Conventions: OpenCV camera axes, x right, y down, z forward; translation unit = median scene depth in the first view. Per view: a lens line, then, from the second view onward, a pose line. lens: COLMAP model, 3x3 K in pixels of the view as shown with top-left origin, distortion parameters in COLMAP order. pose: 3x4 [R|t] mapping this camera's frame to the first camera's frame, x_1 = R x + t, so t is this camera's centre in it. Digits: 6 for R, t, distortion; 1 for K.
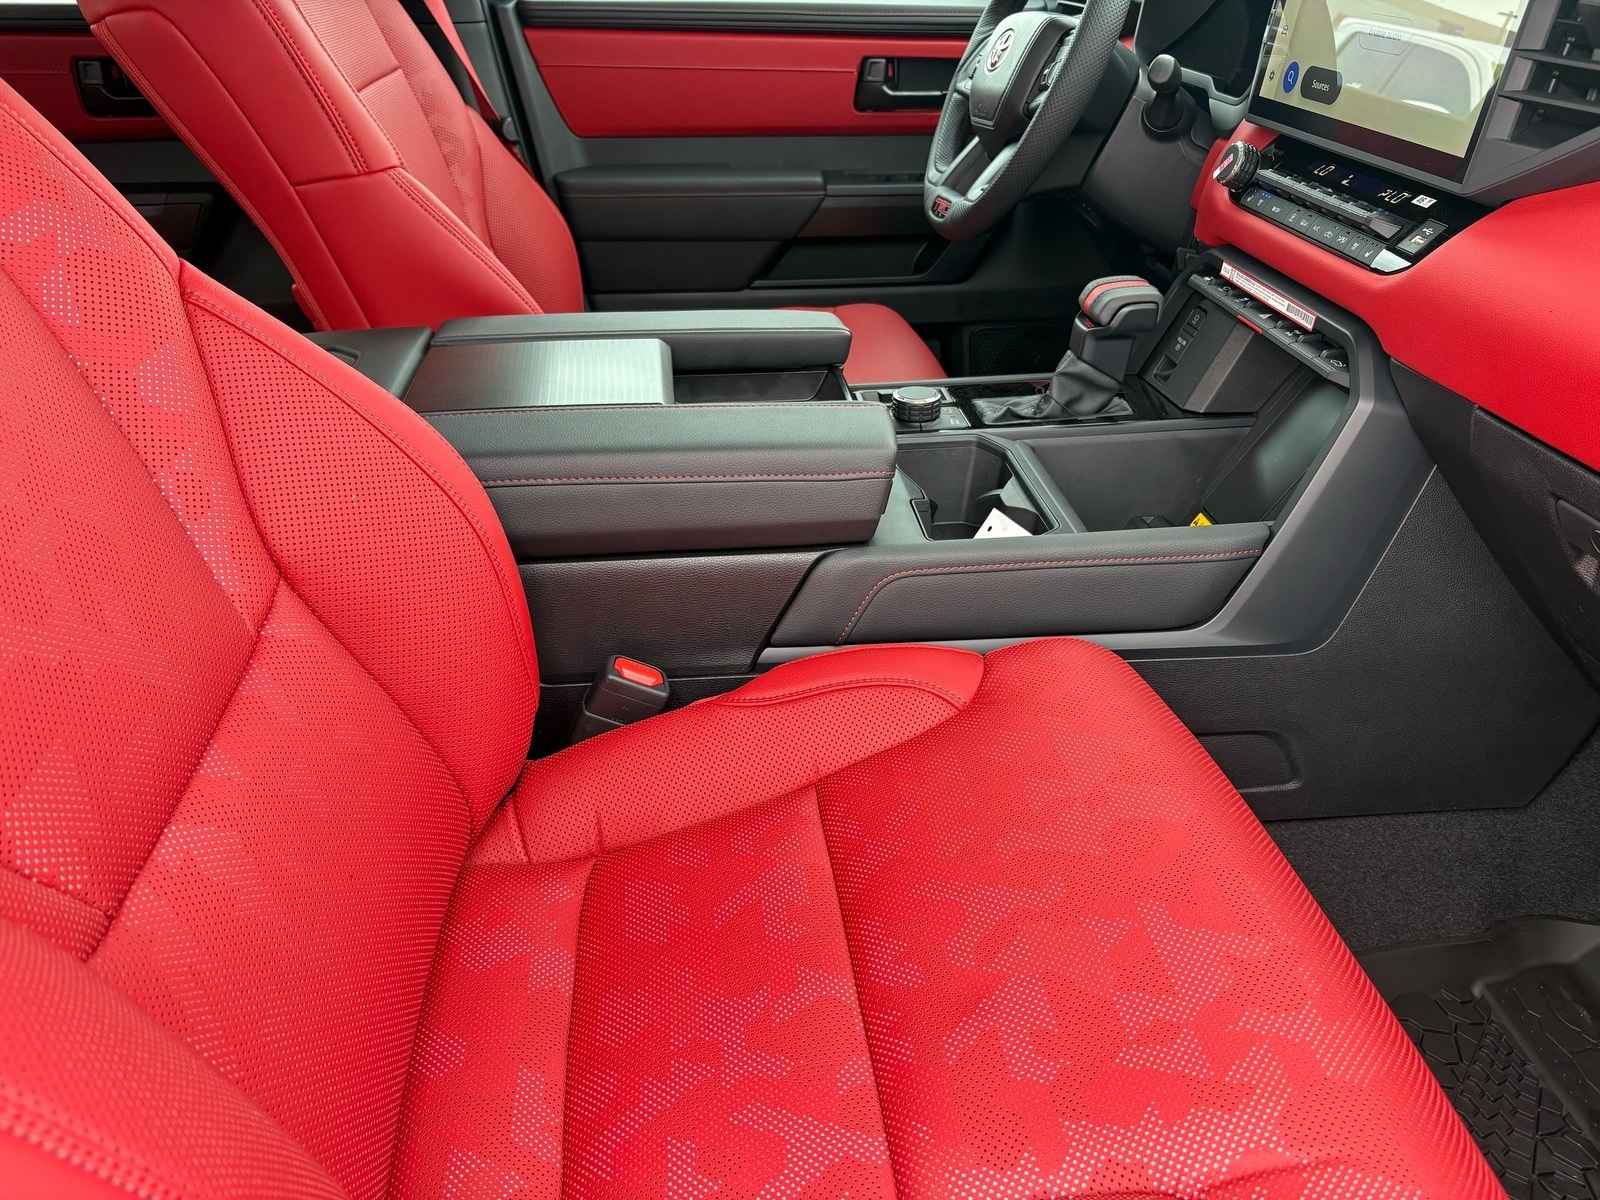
lens RADIAL K [[1235.4, 0, 802.2], [0, 1235.4, 617.5], [0, 0, 1]] dist [0.059081, -0.053139]
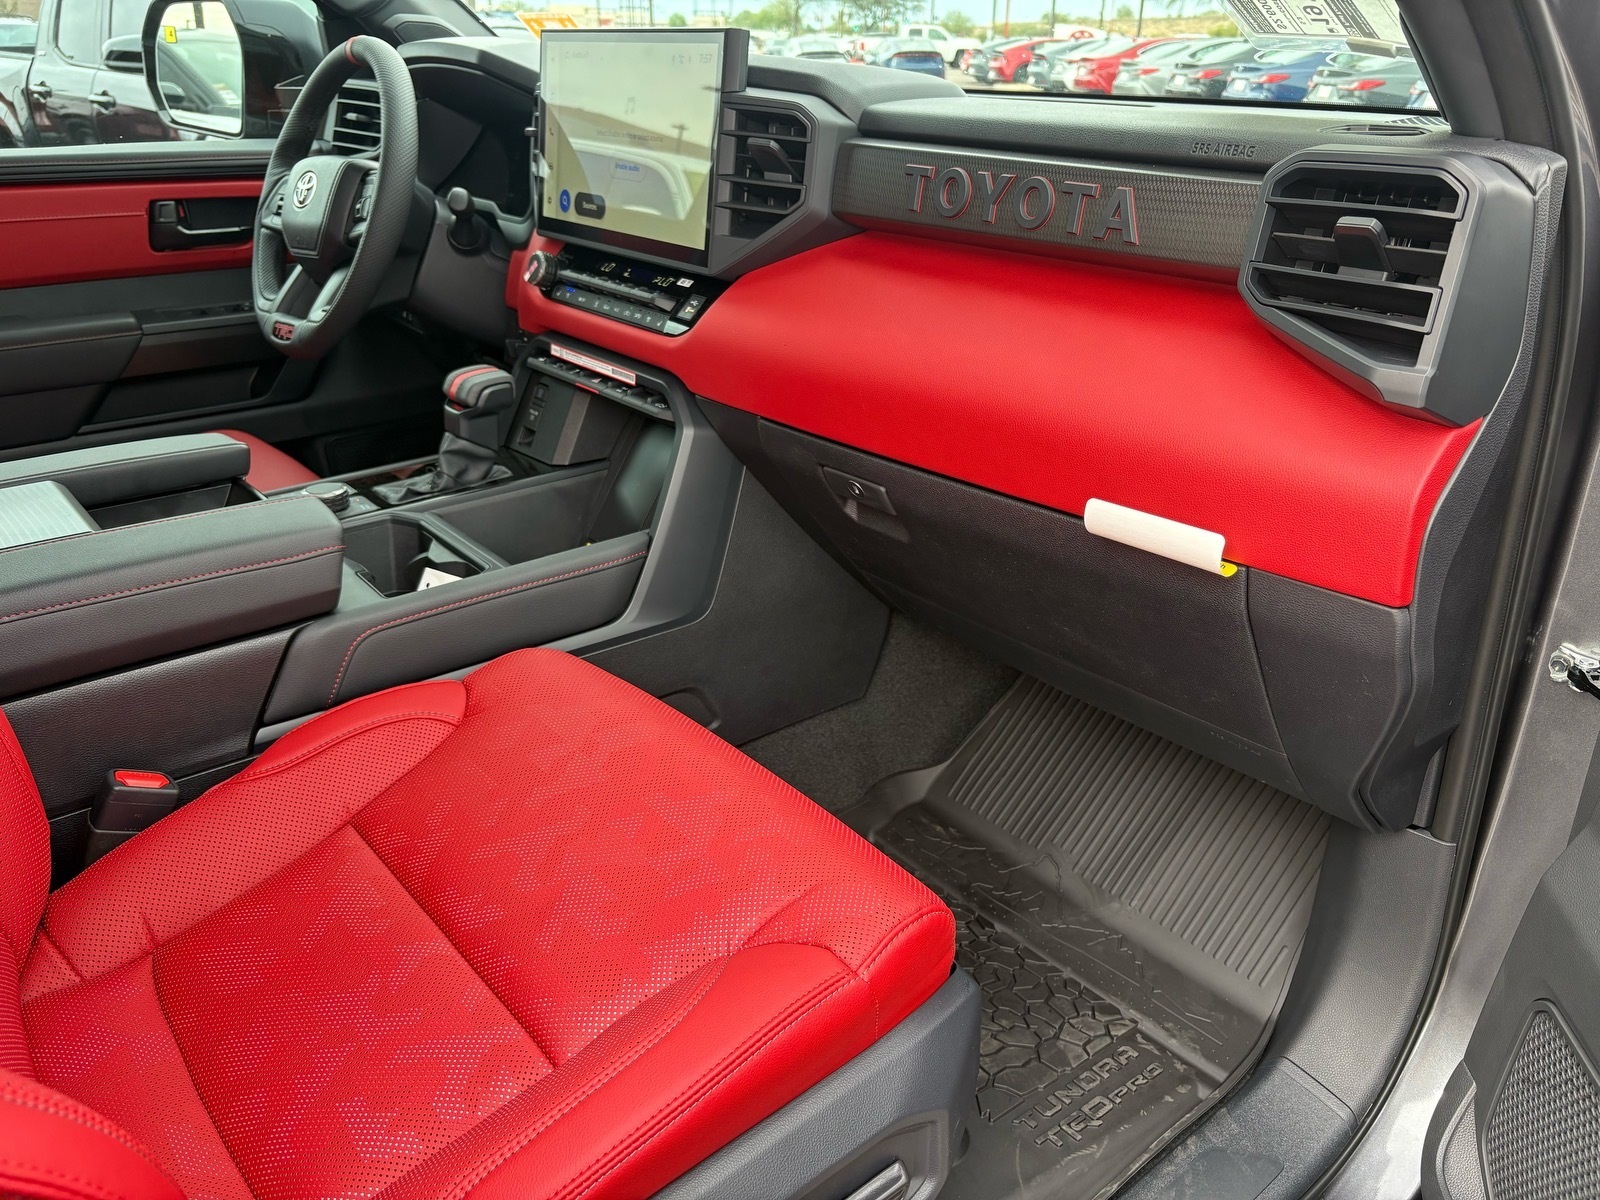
lens RADIAL K [[1189.0, 0, 800.0], [0, 1189.0, 600.0], [0, 0, 1]] dist [0.029499, -0.041149]
pose [[0.847322, -0.225023, 0.481051, -0.090796], [0.264709, 0.964208, -0.015226, 0.049146], [-0.460406, 0.140240, 0.876561, -0.133529]]
